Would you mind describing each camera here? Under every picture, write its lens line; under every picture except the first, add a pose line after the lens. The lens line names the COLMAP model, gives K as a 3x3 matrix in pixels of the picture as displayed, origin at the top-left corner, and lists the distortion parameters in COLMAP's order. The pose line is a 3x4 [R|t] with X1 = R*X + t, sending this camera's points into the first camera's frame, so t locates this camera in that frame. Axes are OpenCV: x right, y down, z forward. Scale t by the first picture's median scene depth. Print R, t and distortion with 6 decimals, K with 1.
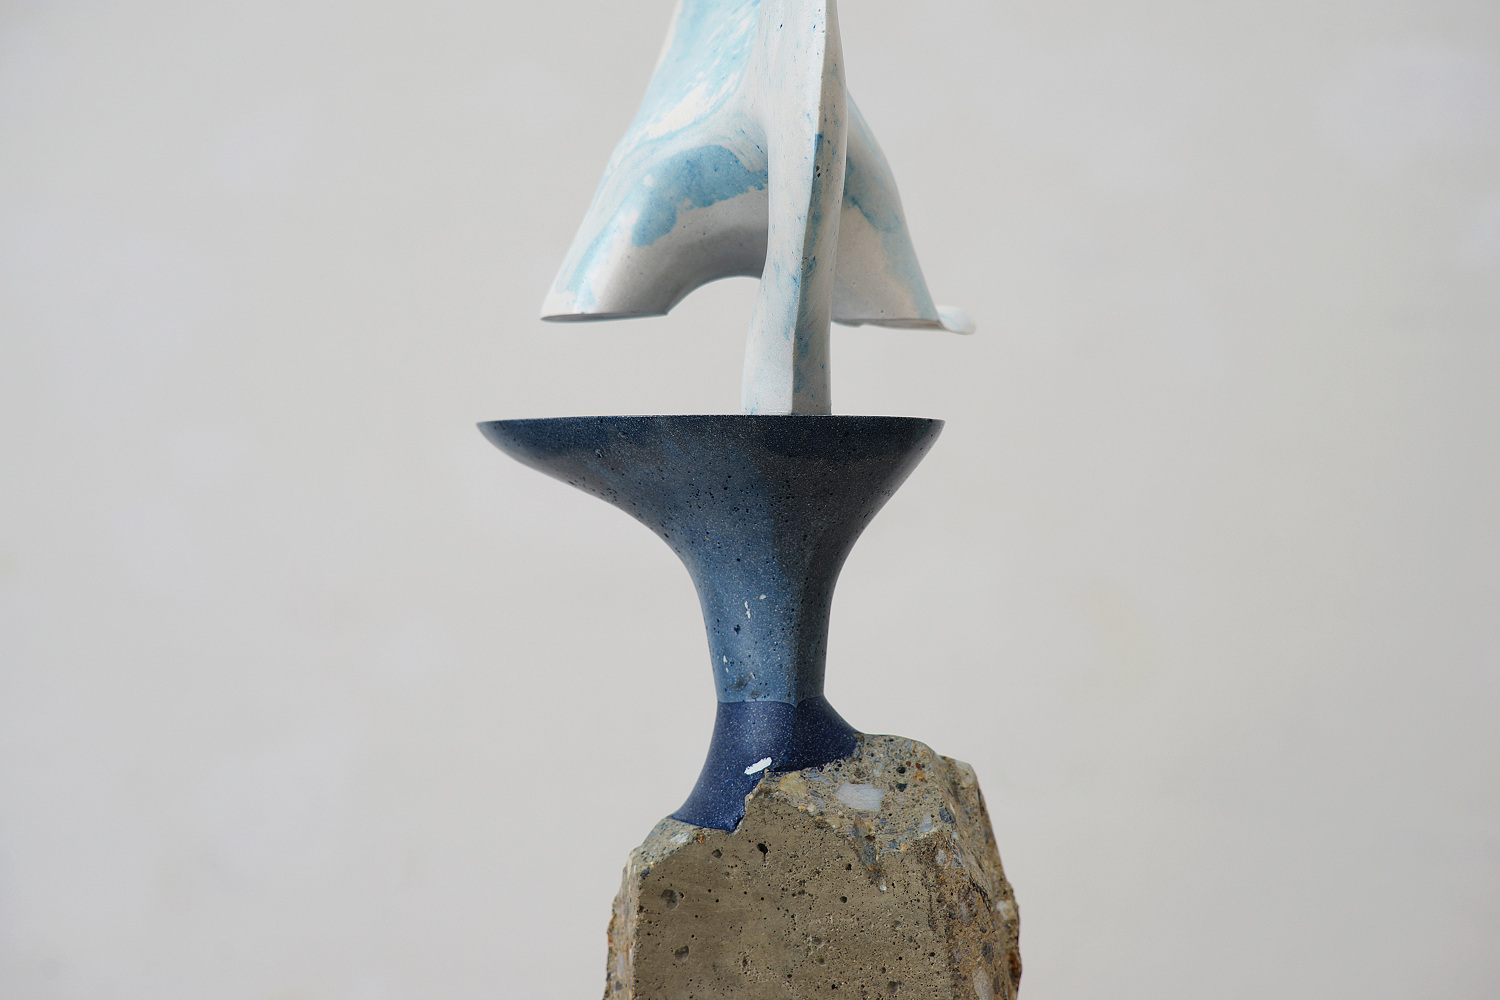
lens RADIAL K [[6610.6, 0, 750.0], [0, 6610.6, 500.0], [0, 0, 1]] dist [0.620733, -4.379473]
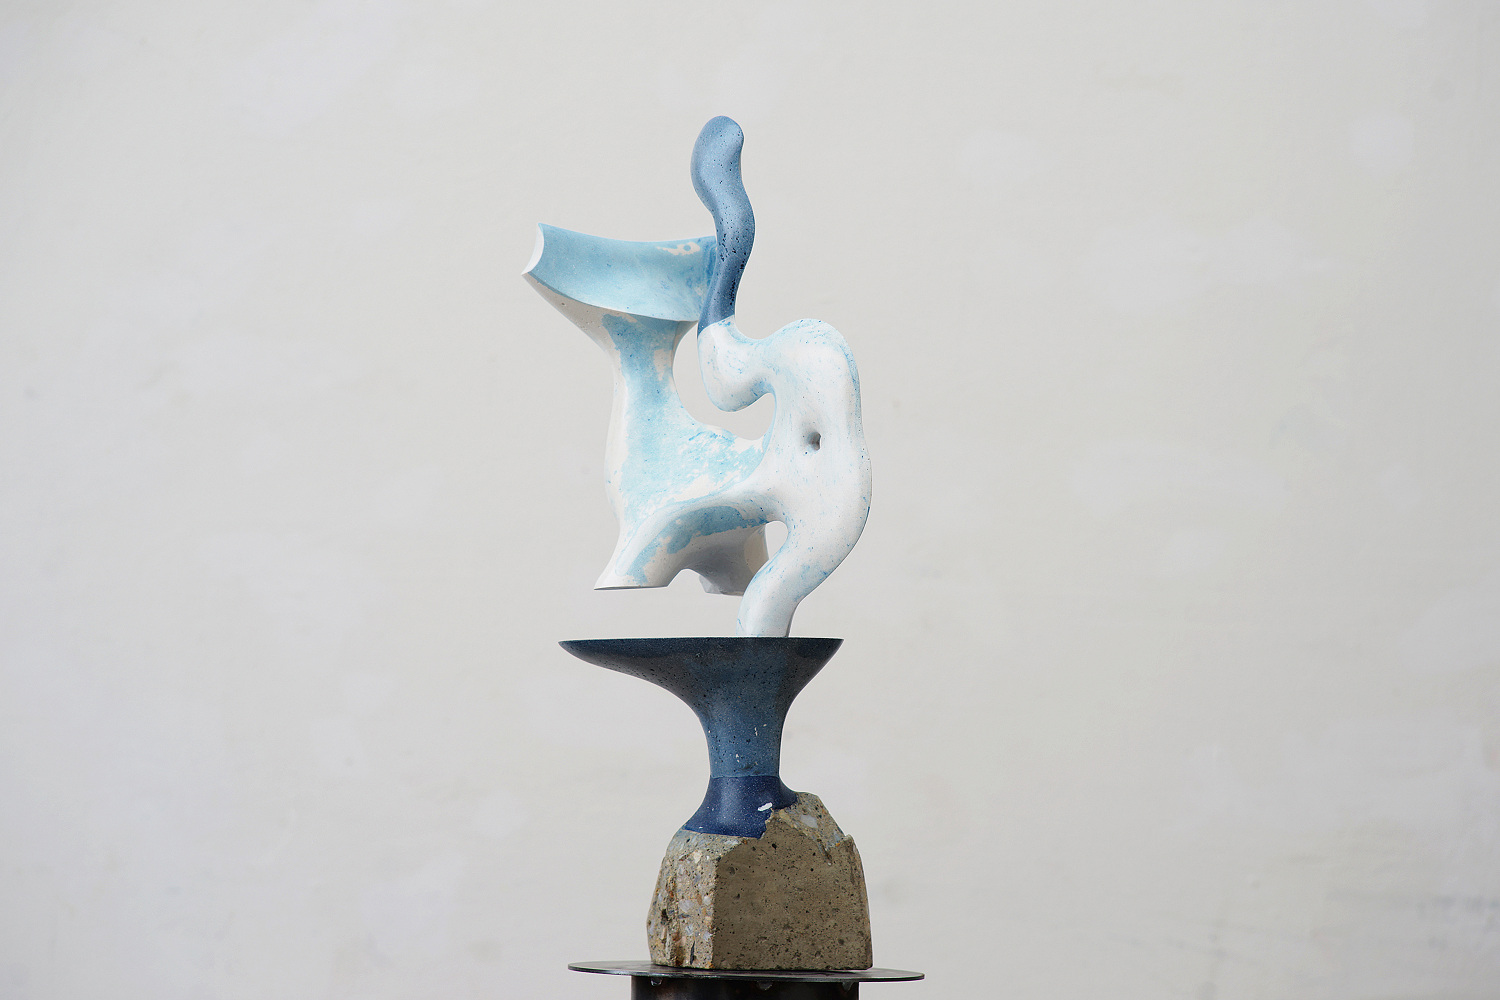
lens RADIAL K [[6610.6, 0, 750.0], [0, 6610.6, 500.0], [0, 0, 1]] dist [0.620733, -4.379473]
pose [[0.827300, 0.021433, 0.561352, -1.169198], [-0.001117, 0.999333, -0.036510, 0.019872], [-0.561760, 0.029578, 0.826772, -0.715078]]
